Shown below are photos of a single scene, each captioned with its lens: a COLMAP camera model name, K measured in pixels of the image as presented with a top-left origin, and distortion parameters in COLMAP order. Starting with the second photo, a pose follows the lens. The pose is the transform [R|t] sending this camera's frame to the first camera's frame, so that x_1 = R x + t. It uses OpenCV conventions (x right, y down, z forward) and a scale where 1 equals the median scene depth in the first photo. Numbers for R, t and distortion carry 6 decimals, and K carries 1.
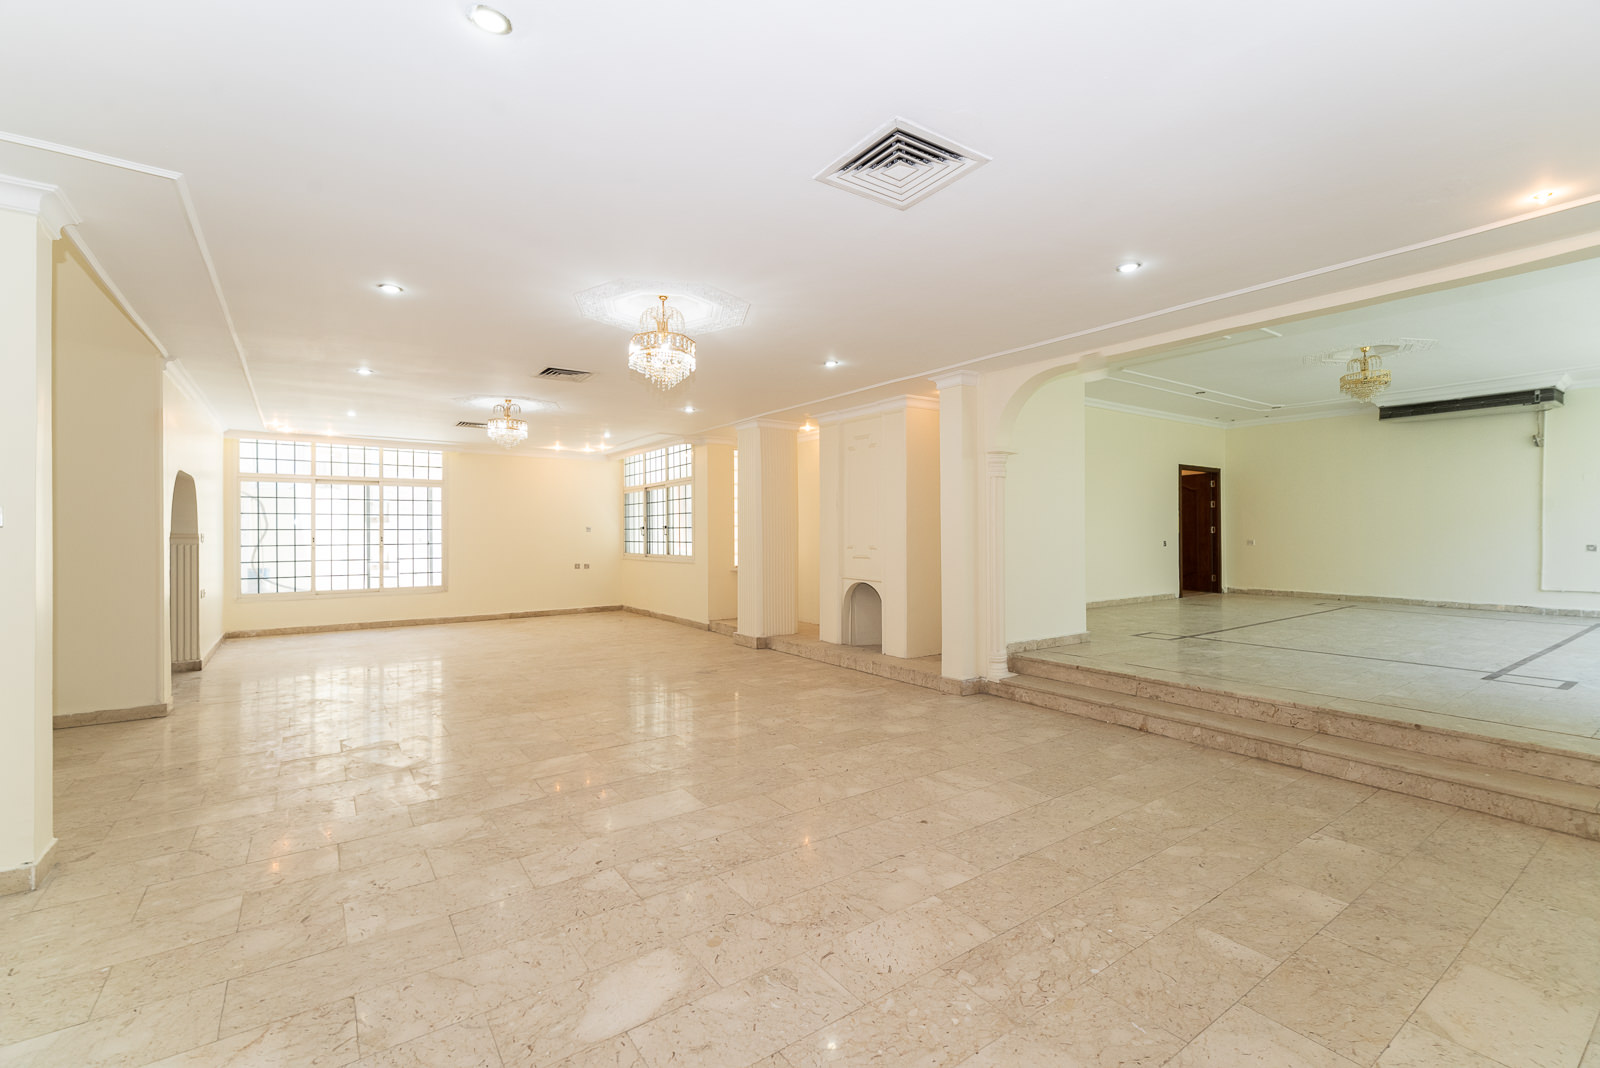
lens RADIAL K [[691.1, 0, 796.8], [0, 691.1, 530.4], [0, 0, 1]] dist [0.012476, 0.000234]
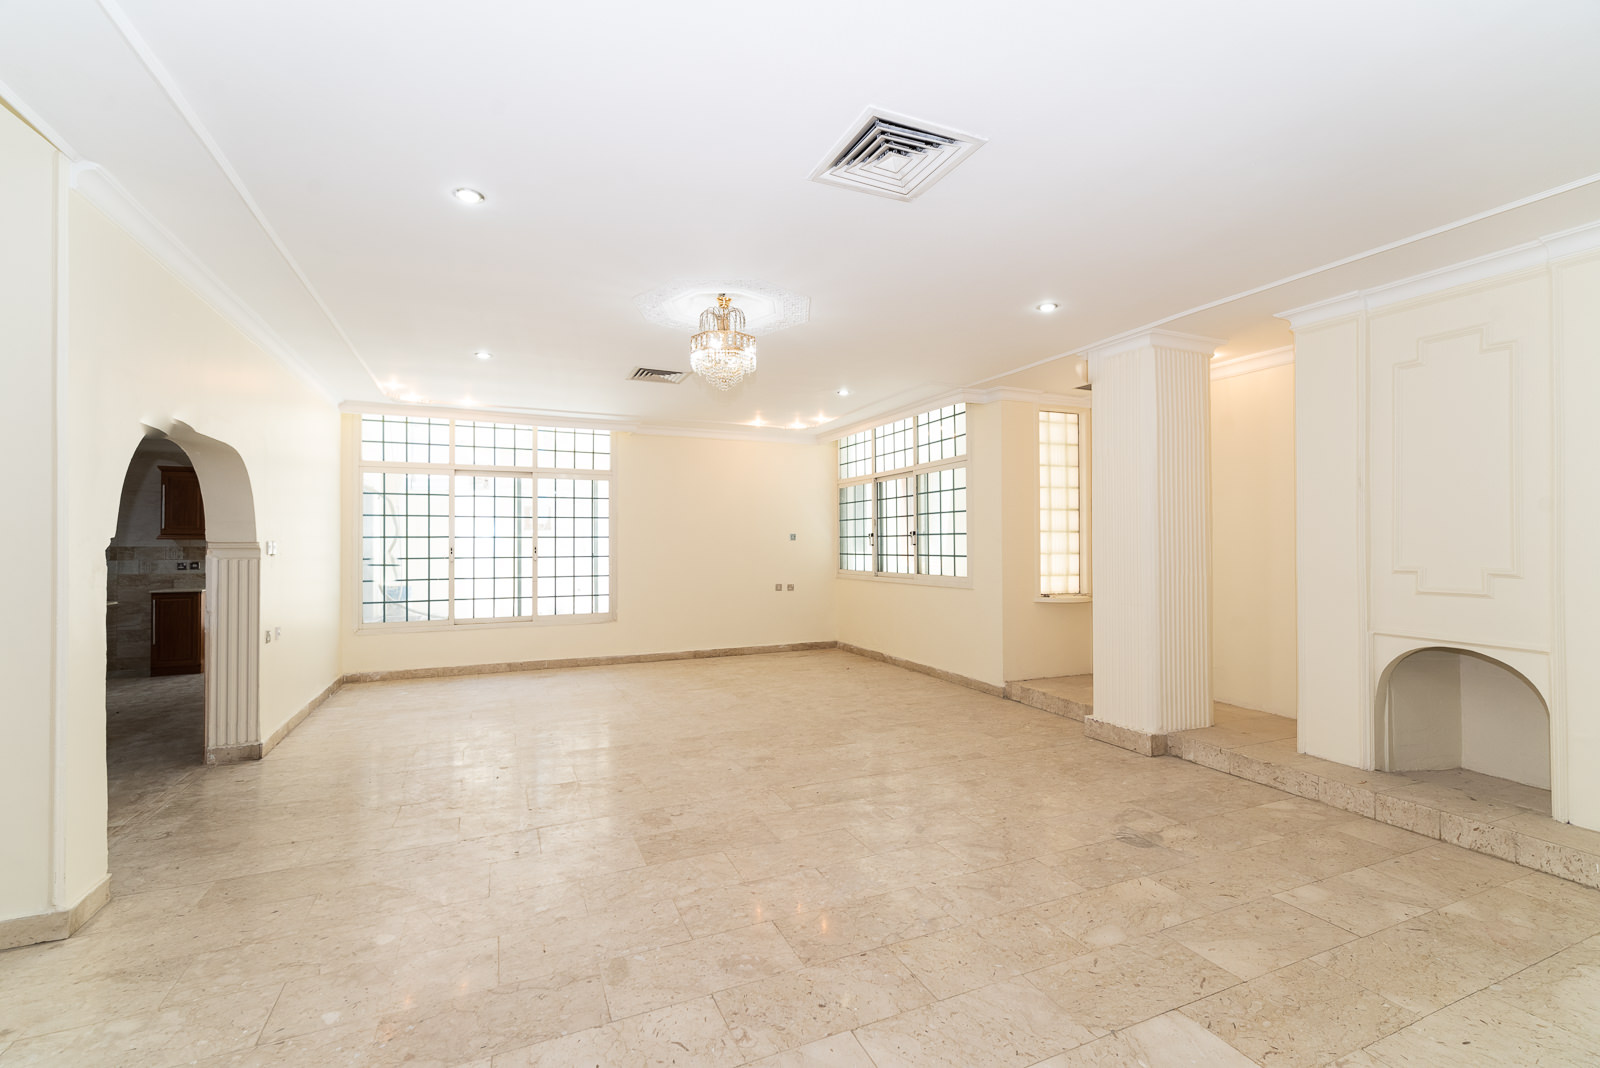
lens RADIAL K [[691.1, 0, 796.8], [0, 691.1, 539.3], [0, 0, 1]] dist [0.012476, 0.000234]
pose [[0.979967, -0.000124, -0.199158, -0.183986], [-0.000283, 0.999998, -0.002015, 0.002726], [0.199158, 0.002031, 0.979965, 0.344261]]
